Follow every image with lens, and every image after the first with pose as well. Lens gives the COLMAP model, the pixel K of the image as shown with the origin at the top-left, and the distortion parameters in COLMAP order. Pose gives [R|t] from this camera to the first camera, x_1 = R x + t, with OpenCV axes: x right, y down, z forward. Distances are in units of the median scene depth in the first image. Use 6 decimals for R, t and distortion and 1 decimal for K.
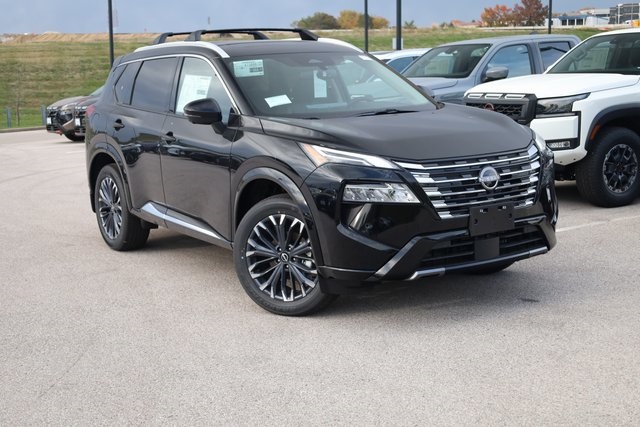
lens RADIAL K [[942.8, 0, 320.2], [0, 942.8, 213.1], [0, 0, 1]] dist [-0.012704, 0.000000]
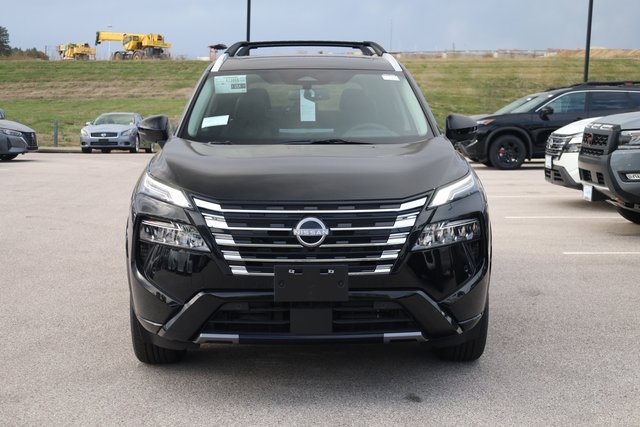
lens RADIAL K [[998.3, 0, 319.9], [0, 998.3, 214.5], [0, 0, 1]] dist [0.030414, 0.000000]
pose [[0.849464, 0.101479, -0.517795, 0.598781], [-0.114402, 0.993410, 0.007010, -0.056430], [0.515094, 0.053282, 0.855476, 0.286006]]
